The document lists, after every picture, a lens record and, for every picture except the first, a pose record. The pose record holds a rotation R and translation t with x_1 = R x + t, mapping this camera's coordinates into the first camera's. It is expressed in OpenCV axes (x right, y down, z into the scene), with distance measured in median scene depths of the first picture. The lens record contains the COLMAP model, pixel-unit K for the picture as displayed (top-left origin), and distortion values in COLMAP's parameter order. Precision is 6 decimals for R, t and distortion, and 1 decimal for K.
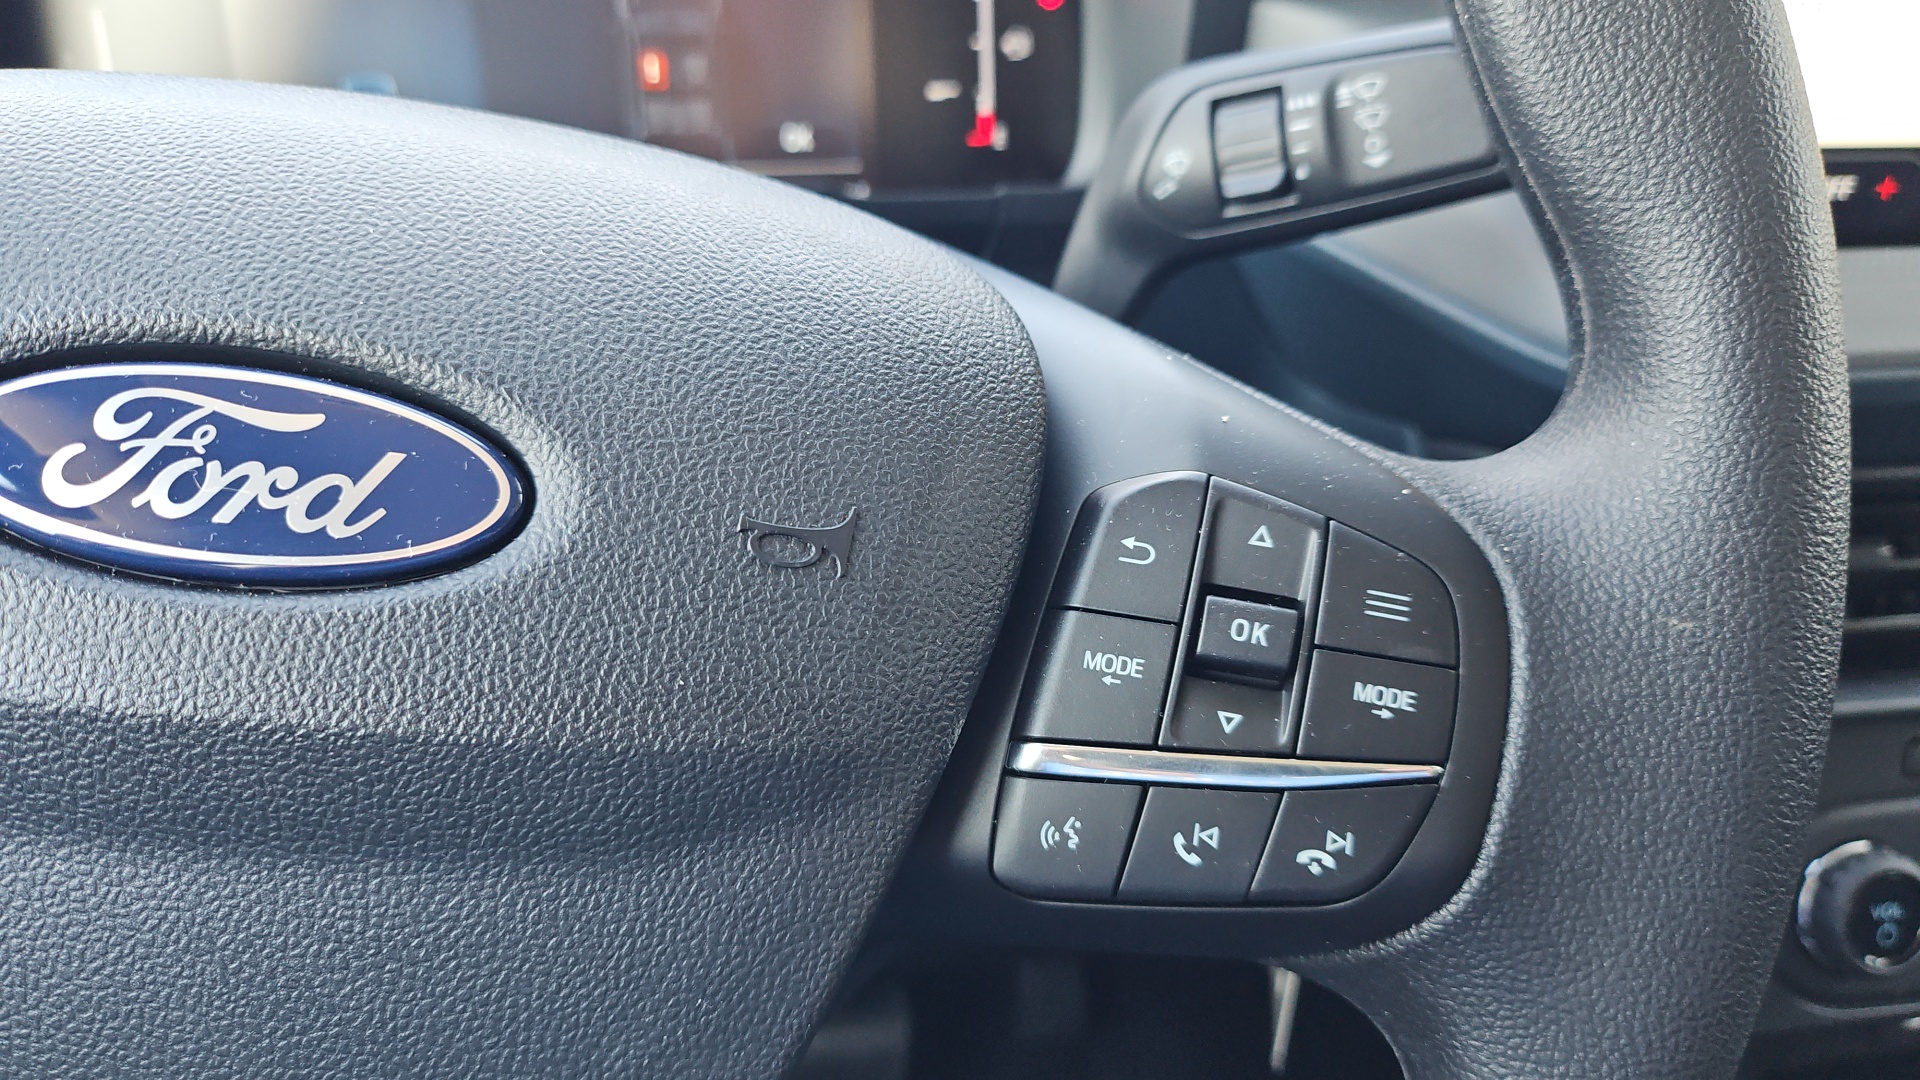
lens RADIAL K [[1349.8, 0, 960.0], [0, 1349.8, 540.0], [0, 0, 1]] dist [0.003512, -0.042206]
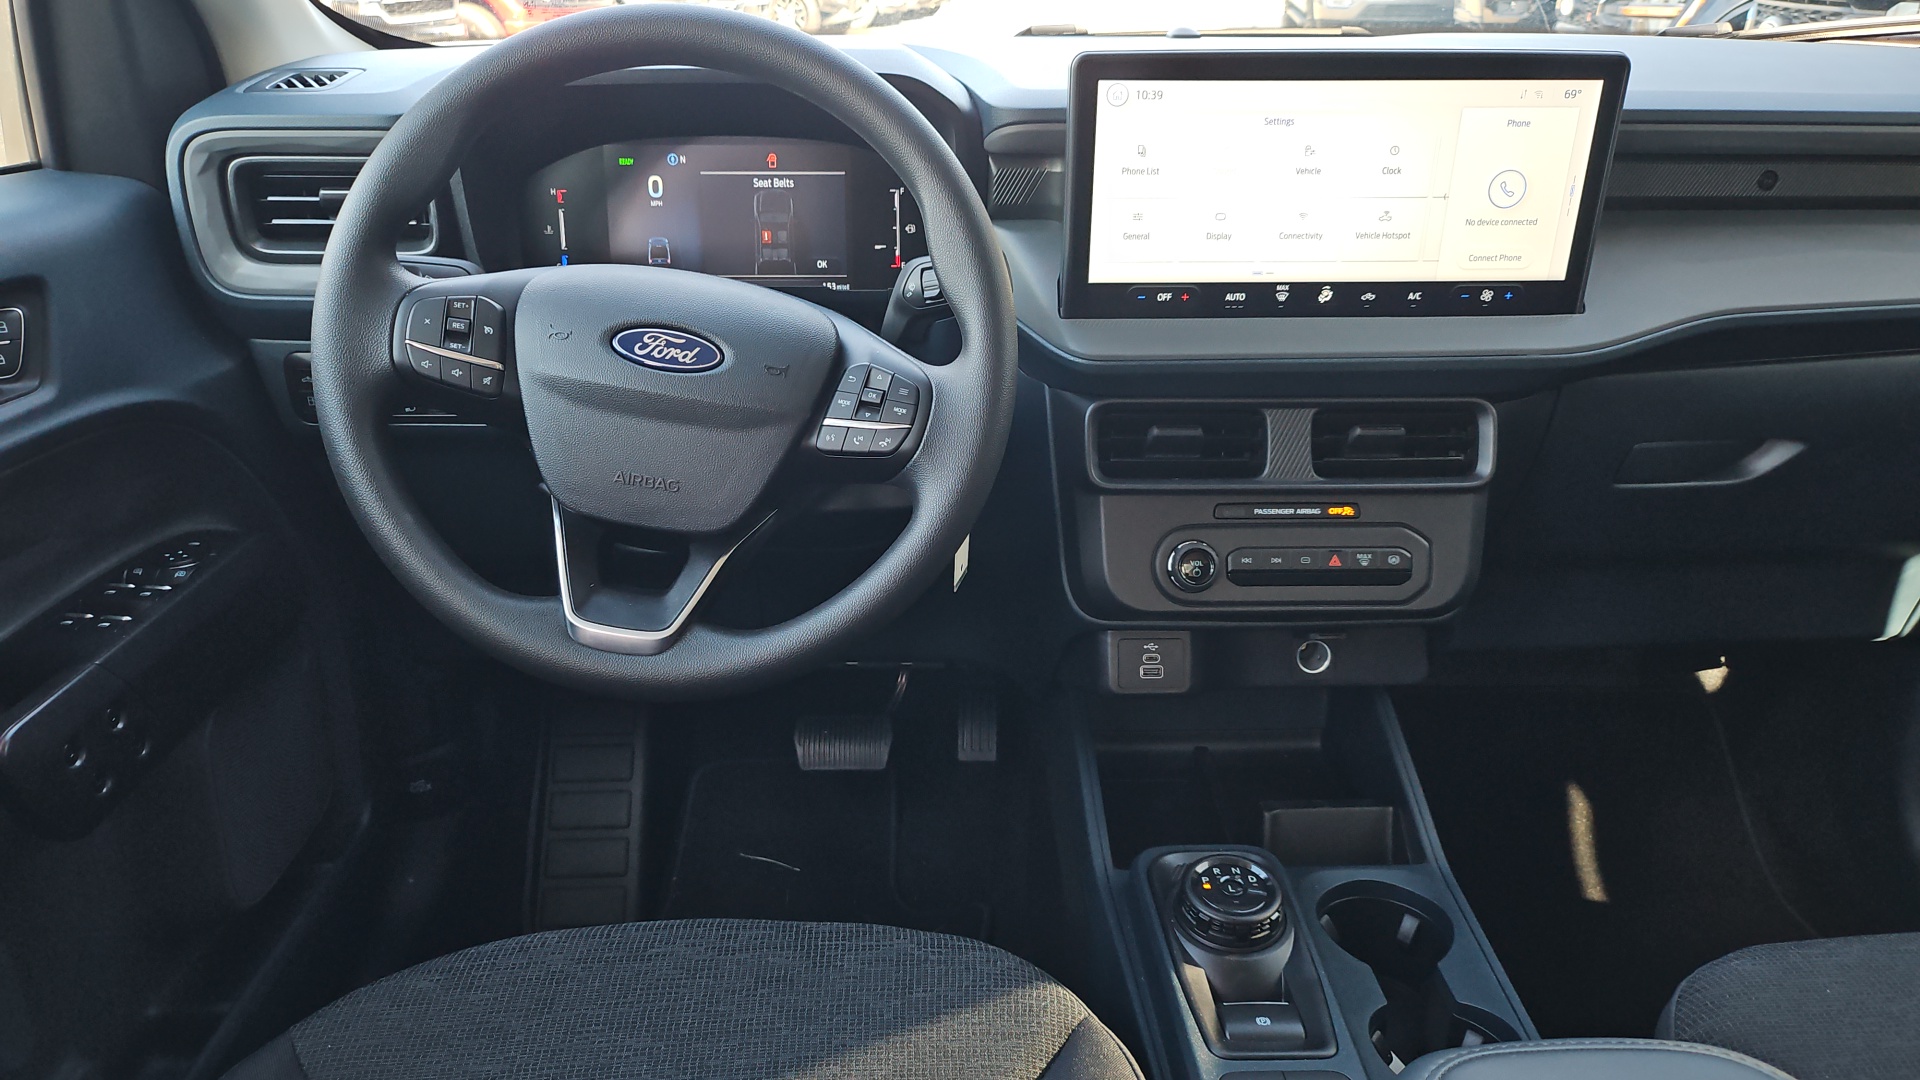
lens RADIAL K [[1308.4, 0, 960.0], [0, 1308.4, 540.0], [0, 0, 1]] dist [0.030035, 0.000055]
pose [[0.994711, 0.042589, -0.093468, 1.096452], [-0.045680, 0.998469, -0.031179, 0.795524], [0.091997, 0.035283, 0.995134, -3.946406]]
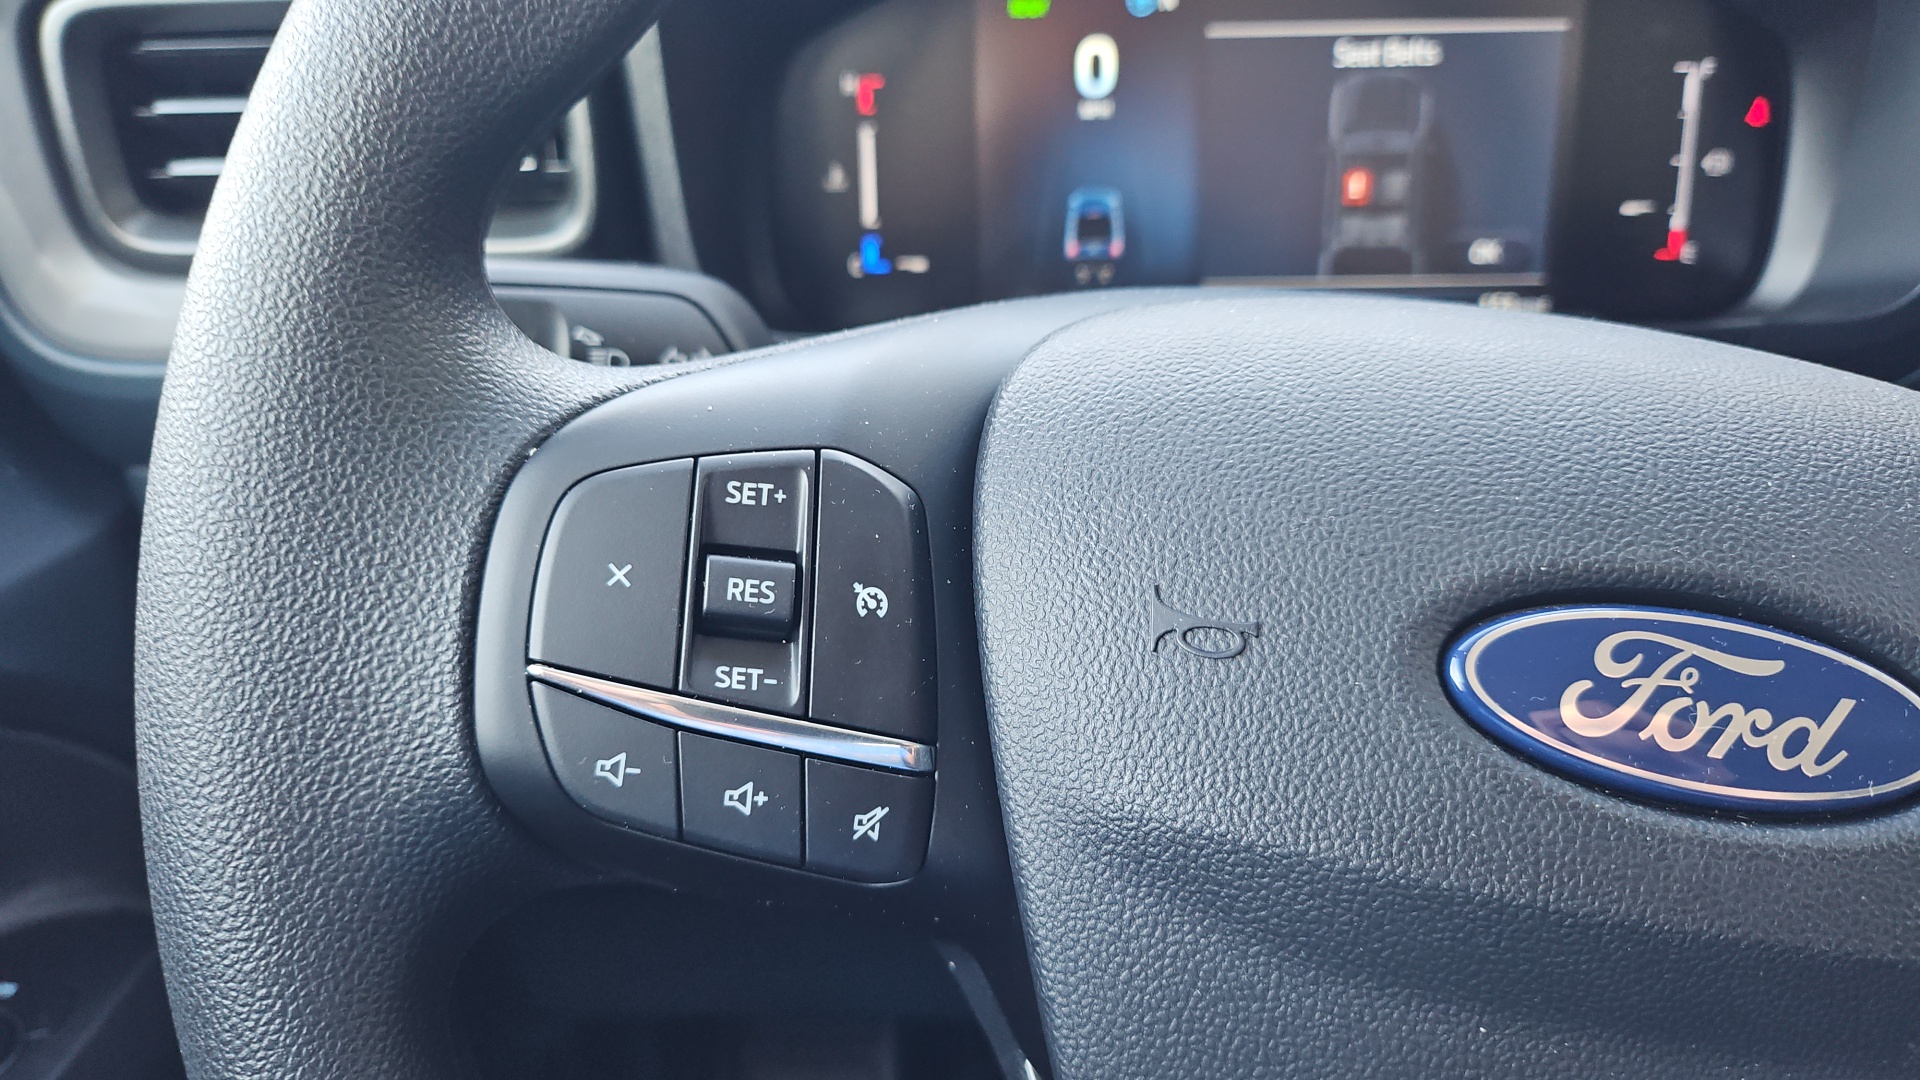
lens RADIAL K [[1331.8, 0, 960.0], [0, 1331.8, 540.0], [0, 0, 1]] dist [0.001611, -0.000540]
pose [[0.986609, 0.049749, -0.155328, -0.994271], [-0.050379, 0.998730, -0.000121, -0.161022], [0.155125, 0.007944, 0.987863, -0.200900]]
